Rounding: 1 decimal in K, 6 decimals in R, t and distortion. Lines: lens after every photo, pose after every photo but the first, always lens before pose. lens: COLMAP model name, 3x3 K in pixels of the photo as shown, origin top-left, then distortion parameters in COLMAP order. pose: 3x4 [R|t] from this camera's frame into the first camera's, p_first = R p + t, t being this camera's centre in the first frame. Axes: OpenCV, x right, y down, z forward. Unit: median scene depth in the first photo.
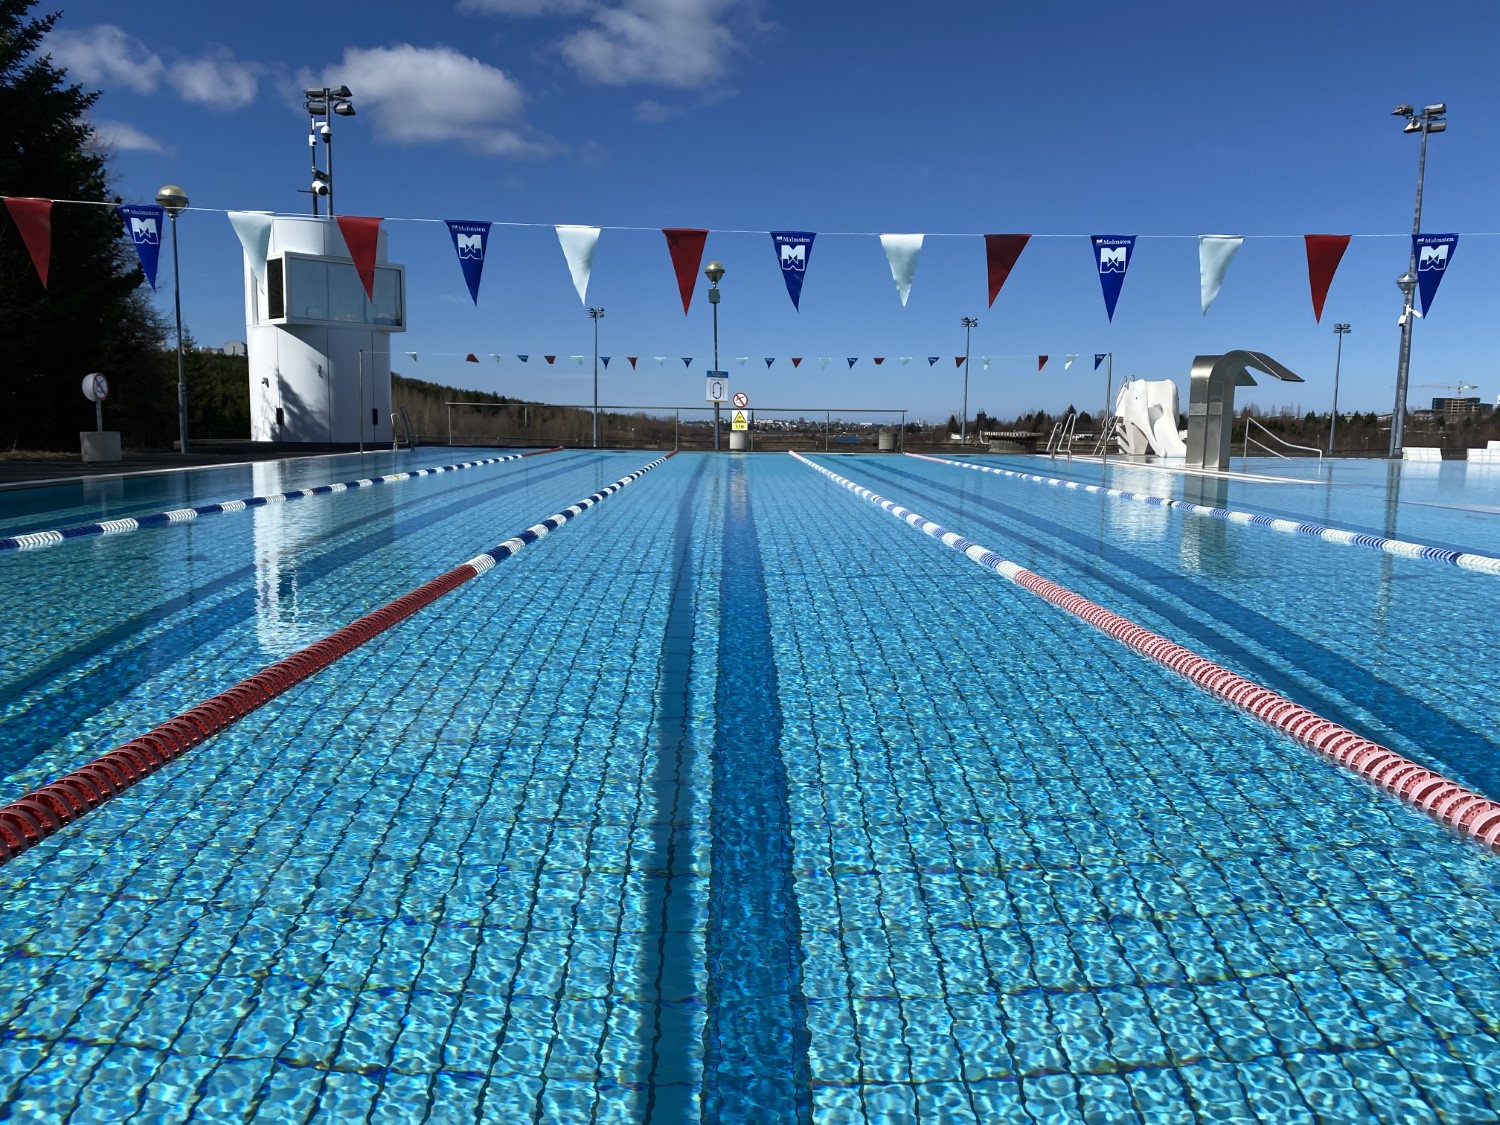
lens RADIAL K [[1140.2, 0, 750.0], [0, 1140.2, 562.5], [0, 0, 1]] dist [0.030375, 0.001946]
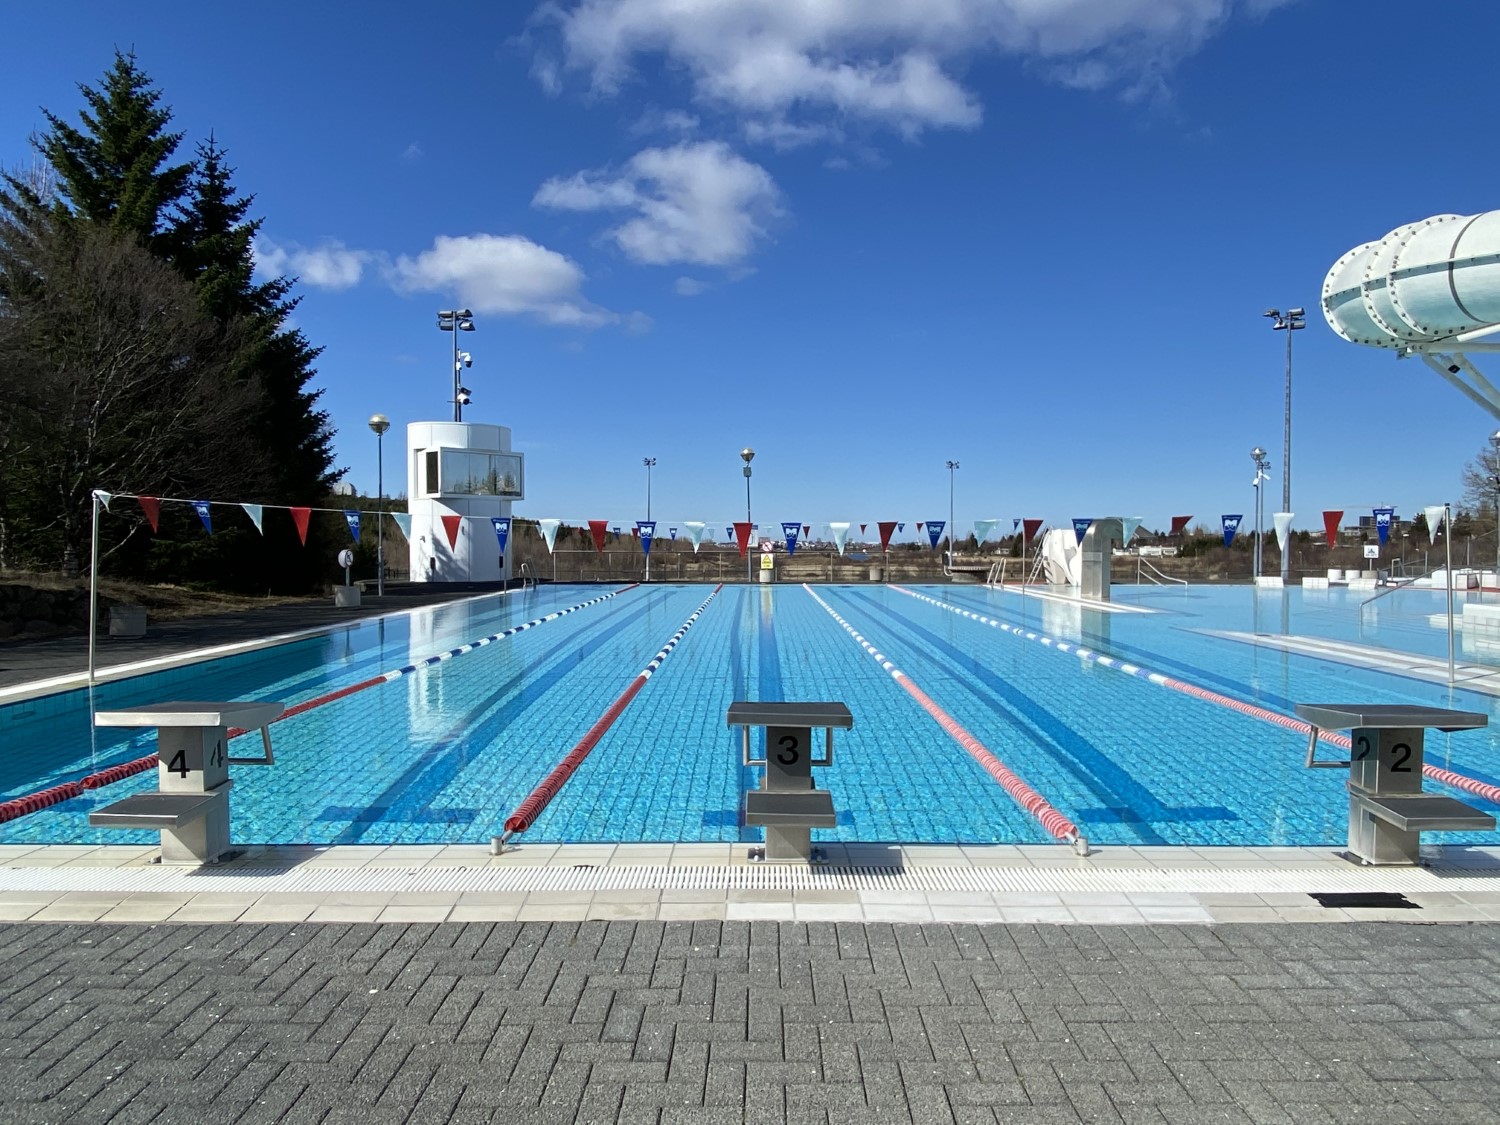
lens RADIAL K [[1056.1, 0, 771.4], [0, 1056.1, 563.7], [0, 0, 1]] dist [0.054898, -0.002777]
pose [[0.999925, -0.011322, -0.004579, 0.002293], [0.010855, 0.995724, -0.091738, -0.005476], [0.005598, 0.091681, 0.995773, -0.259835]]
